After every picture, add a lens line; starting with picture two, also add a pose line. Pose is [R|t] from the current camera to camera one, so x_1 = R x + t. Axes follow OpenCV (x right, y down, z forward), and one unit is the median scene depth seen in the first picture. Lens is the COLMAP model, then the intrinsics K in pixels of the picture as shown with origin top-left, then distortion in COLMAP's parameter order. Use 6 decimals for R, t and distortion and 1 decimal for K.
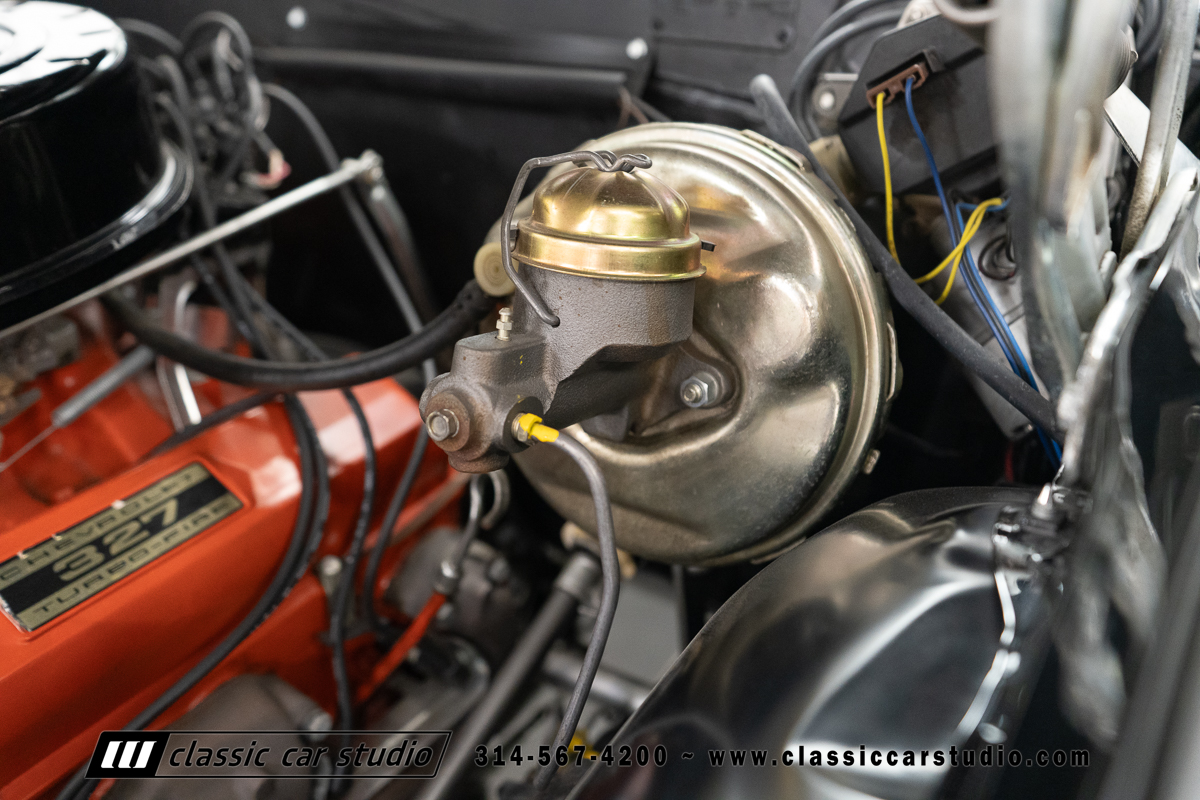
lens RADIAL K [[1146.8, 0, 600.0], [0, 1146.8, 399.2], [0, 0, 1]] dist [0.003394, 0.000000]
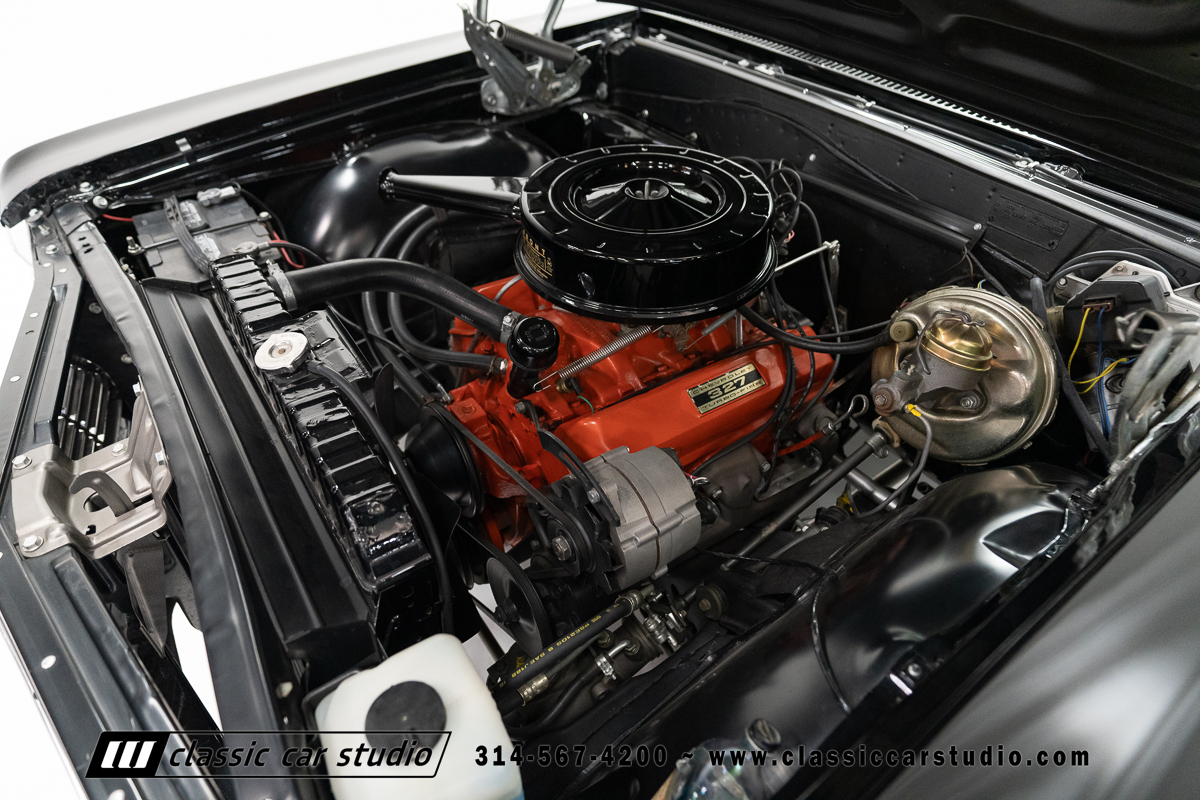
lens RADIAL K [[682.5, 0, 598.5], [0, 682.5, 401.5], [0, 0, 1]] dist [-0.003428, -0.000036]
pose [[0.923669, 0.287561, -0.253268, -0.295017], [-0.227711, 0.943490, 0.240778, -0.188414], [0.308194, -0.164728, 0.936953, -0.715443]]
